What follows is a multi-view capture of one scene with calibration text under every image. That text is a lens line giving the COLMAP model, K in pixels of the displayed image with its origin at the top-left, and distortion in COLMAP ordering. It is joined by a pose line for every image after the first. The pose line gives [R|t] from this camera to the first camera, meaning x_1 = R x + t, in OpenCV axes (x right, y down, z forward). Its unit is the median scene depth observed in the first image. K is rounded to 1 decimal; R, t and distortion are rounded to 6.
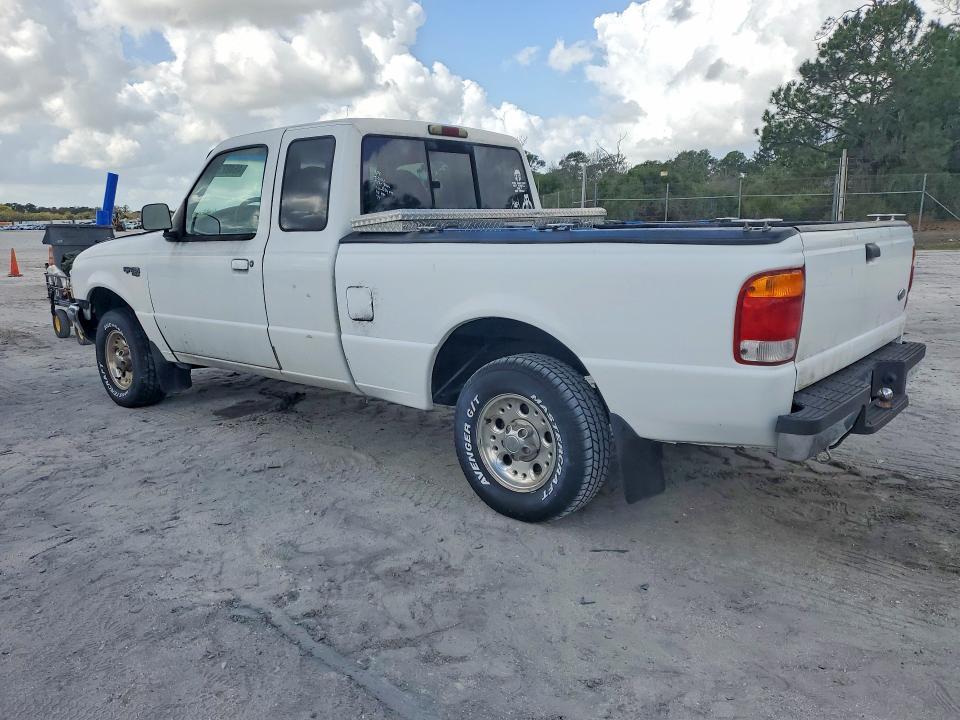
lens RADIAL K [[799.7, 0, 480.0], [0, 799.7, 360.0], [0, 0, 1]] dist [-0.008859, -0.006342]
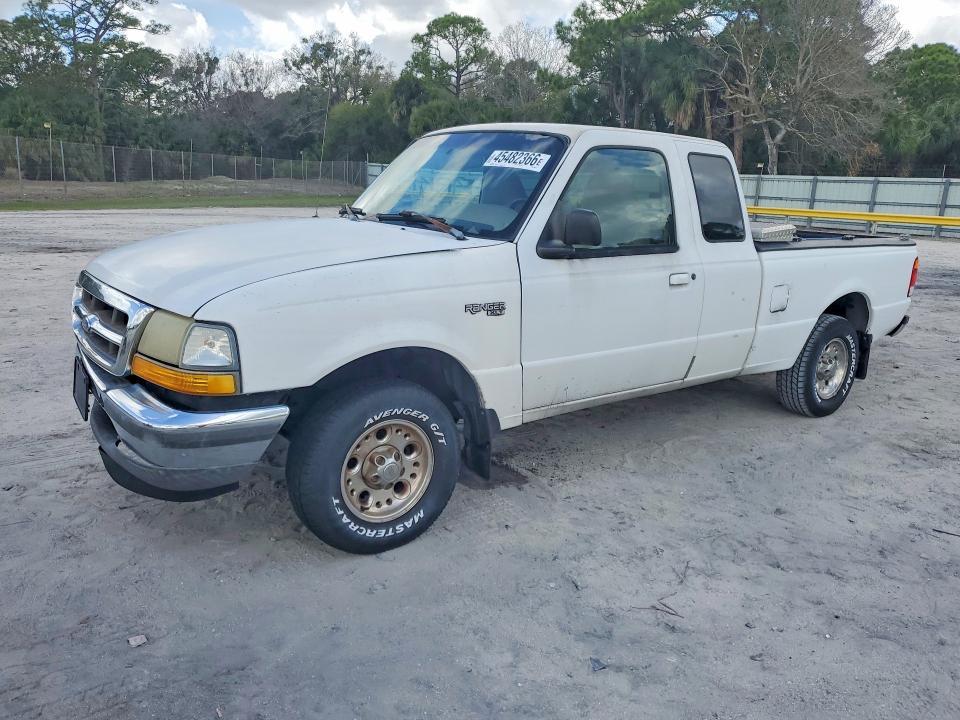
lens RADIAL K [[799.7, 0, 480.0], [0, 799.7, 360.0], [0, 0, 1]] dist [-0.008859, -0.006342]
pose [[0.173639, -0.186950, 0.966902, -1.444608], [0.131859, 0.977389, 0.165298, -0.242285], [-0.975942, 0.098793, 0.194364, 1.207334]]
